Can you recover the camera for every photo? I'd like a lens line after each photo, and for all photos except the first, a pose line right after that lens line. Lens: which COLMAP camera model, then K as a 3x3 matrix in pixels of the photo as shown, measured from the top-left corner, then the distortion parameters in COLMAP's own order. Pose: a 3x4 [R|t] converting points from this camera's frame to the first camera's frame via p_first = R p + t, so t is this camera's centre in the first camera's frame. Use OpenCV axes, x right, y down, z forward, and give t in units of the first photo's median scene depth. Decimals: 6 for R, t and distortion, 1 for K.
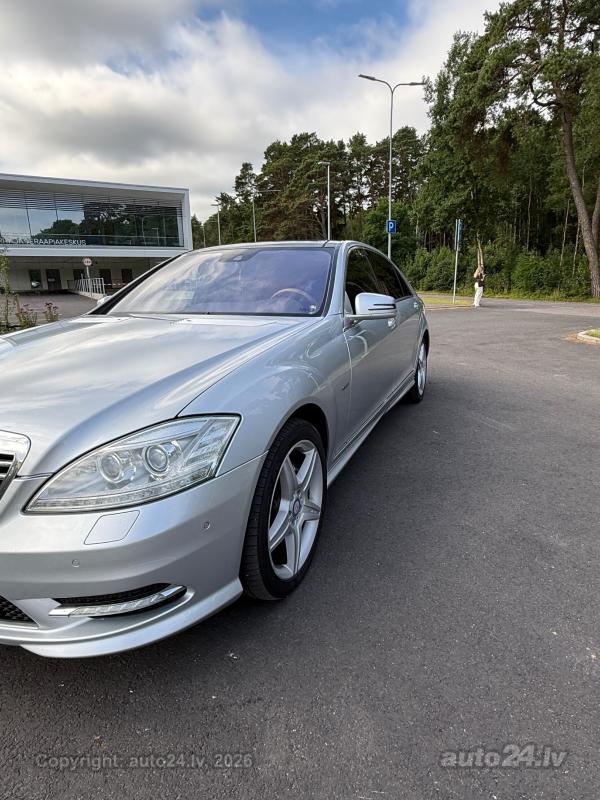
lens RADIAL K [[455.3, 0, 301.2], [0, 455.3, 396.8], [0, 0, 1]] dist [-0.007210, 0.004182]
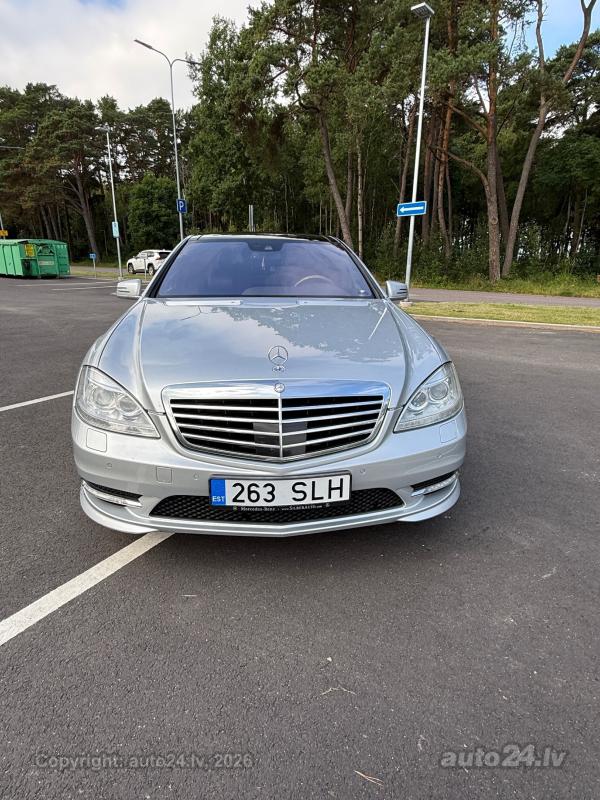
lens RADIAL K [[455.3, 0, 301.2], [0, 455.3, 396.8], [0, 0, 1]] dist [-0.007210, 0.004182]
pose [[0.882198, -0.106642, 0.458644, -0.043872], [0.087206, 0.994170, 0.063420, 0.000431], [-0.462733, -0.015952, 0.886354, -0.005256]]
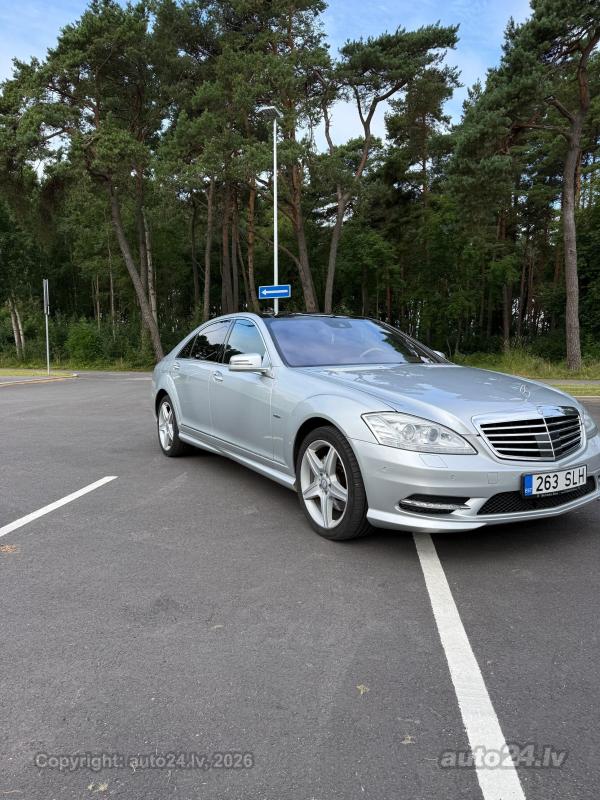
lens RADIAL K [[551.1, 0, 300.0], [0, 551.1, 400.0], [0, 0, 1]] dist [0.070209, -0.076871]
pose [[0.612256, -0.057194, 0.788588, -0.102692], [0.183803, 0.980352, -0.071602, 0.000010], [-0.768999, 0.188784, 0.610739, 0.010446]]
